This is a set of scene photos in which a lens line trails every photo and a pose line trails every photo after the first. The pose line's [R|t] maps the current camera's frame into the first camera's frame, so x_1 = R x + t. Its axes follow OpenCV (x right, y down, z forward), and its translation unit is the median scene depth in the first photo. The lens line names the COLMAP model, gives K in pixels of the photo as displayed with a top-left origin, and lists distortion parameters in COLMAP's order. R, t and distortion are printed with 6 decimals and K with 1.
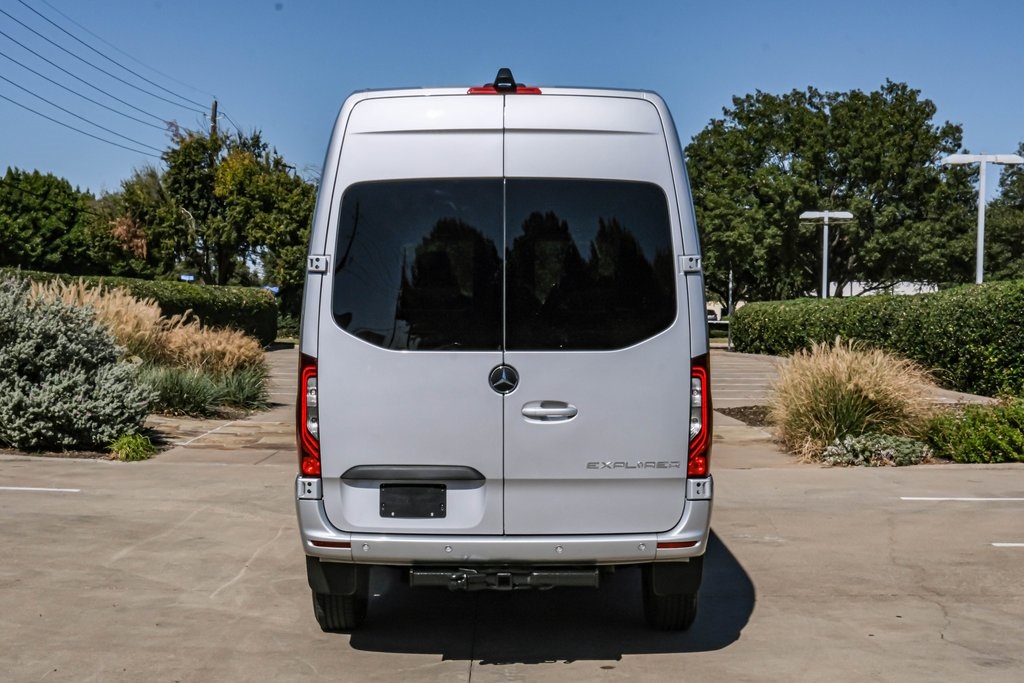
lens RADIAL K [[1407.7, 0, 509.3], [0, 1407.7, 399.8], [0, 0, 1]] dist [0.029934, 0.000000]
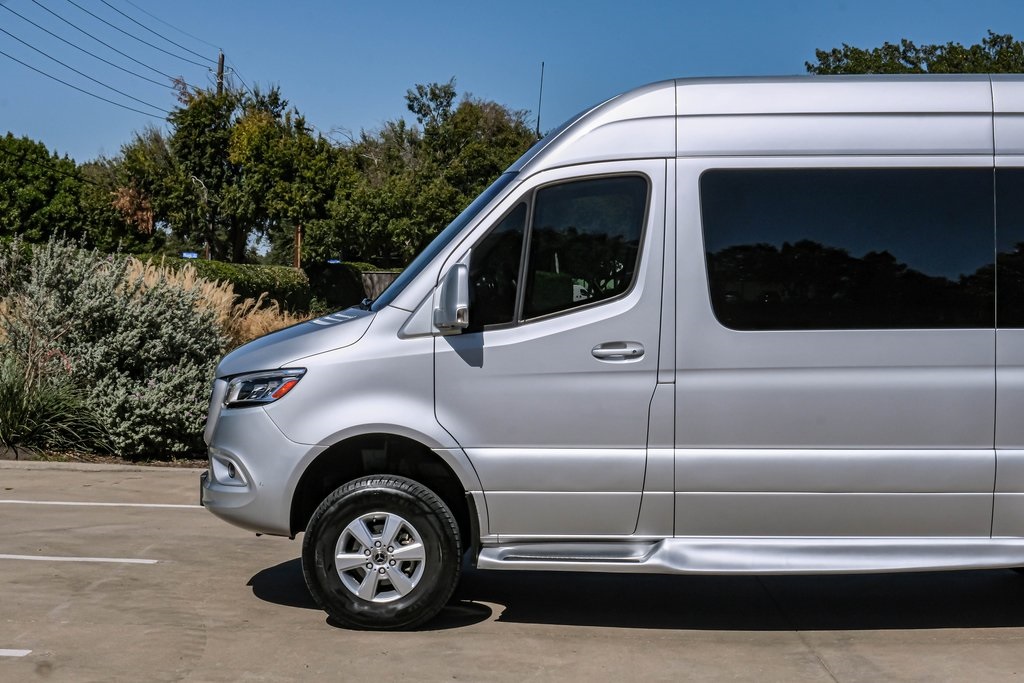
lens RADIAL K [[1596.4, 0, 570.3], [0, 1596.4, 374.5], [0, 0, 1]] dist [0.003588, 0.000000]
pose [[0.999762, -0.002992, 0.021605, -0.056287], [0.003246, 0.999926, -0.011714, -0.001767], [-0.021568, 0.011781, 0.999698, 0.017822]]
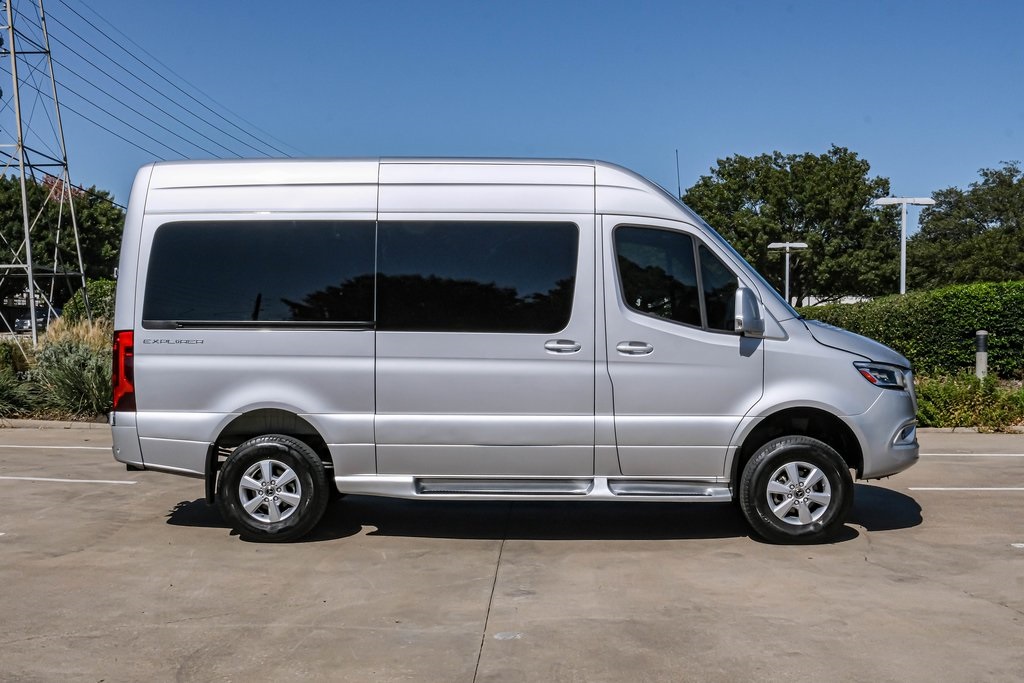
lens RADIAL K [[1047.2, 0, 518.8], [0, 1047.2, 364.0], [0, 0, 1]] dist [-0.001526, 0.000000]
pose [[0.999404, -0.006989, -0.033814, 0.007151], [0.006238, 0.999733, -0.022257, 0.002848], [0.033961, 0.022033, 0.999180, 0.011123]]
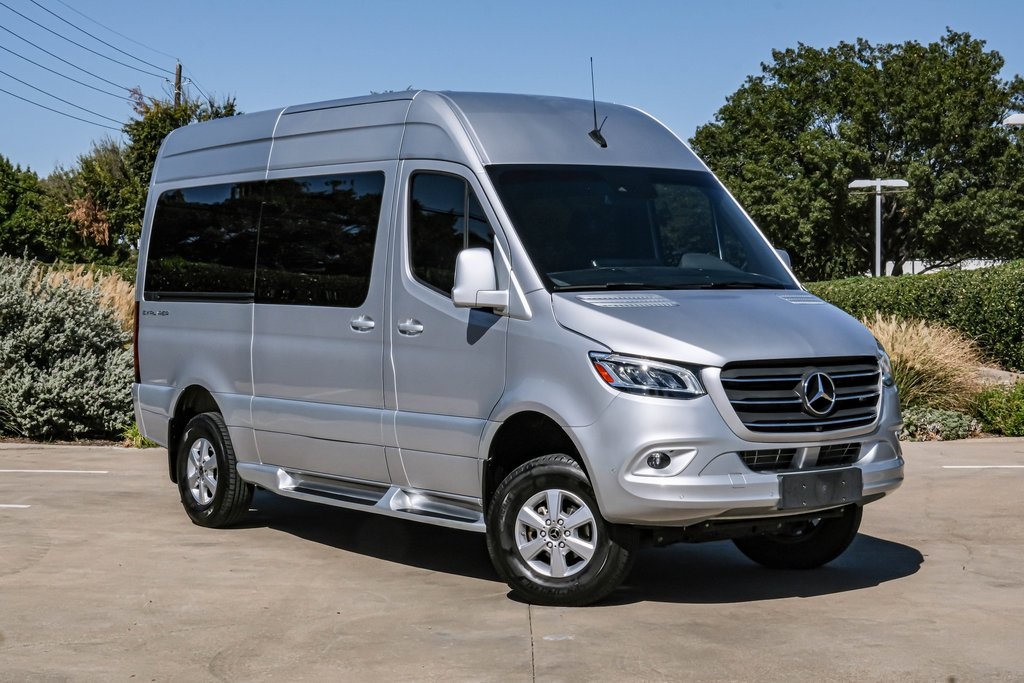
lens RADIAL K [[1641.8, 0, 522.5], [0, 1641.8, 385.5], [0, 0, 1]] dist [0.045773, 0.000000]
pose [[0.999874, -0.015645, 0.002509, -0.008289], [0.015674, 0.999804, -0.012081, 0.010498], [-0.002319, 0.012119, 0.999924, -0.069531]]
